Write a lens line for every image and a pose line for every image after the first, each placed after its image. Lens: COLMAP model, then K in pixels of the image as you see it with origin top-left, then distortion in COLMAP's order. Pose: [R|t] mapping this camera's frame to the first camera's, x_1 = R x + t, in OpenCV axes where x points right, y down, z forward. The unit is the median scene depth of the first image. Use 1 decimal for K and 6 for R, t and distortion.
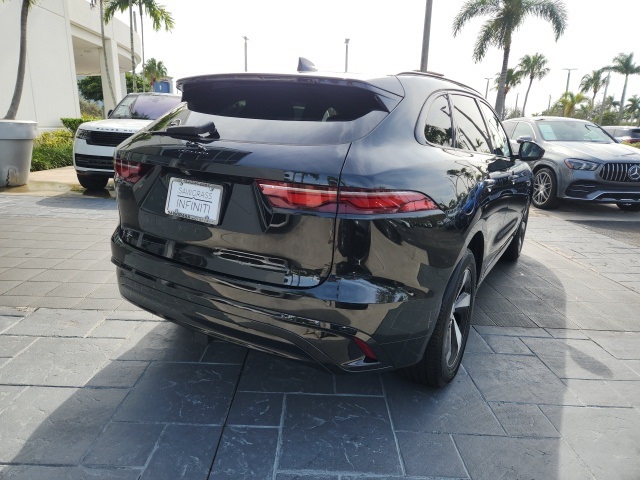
lens RADIAL K [[424.7, 0, 323.6], [0, 424.7, 239.3], [0, 0, 1]] dist [0.065501, -0.049925]
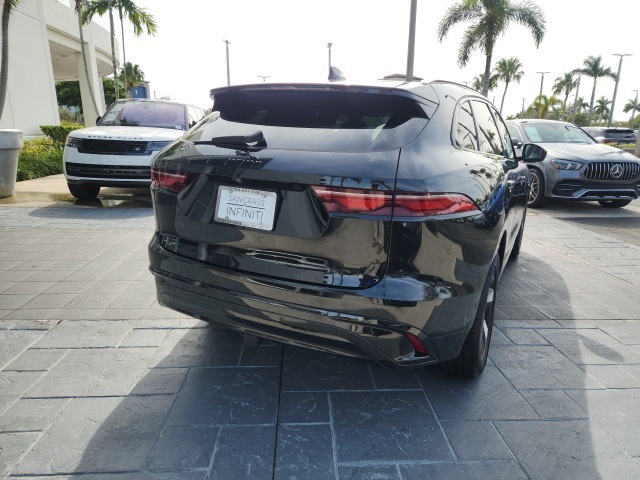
lens RADIAL K [[424.7, 0, 336.6], [0, 424.7, 243.8], [0, 0, 1]] dist [0.065501, -0.049925]
pose [[0.997343, -0.030471, 0.066163, -0.119211], [0.030355, 0.999535, 0.002758, 0.000737], [-0.066216, -0.000742, 0.997805, -0.030560]]
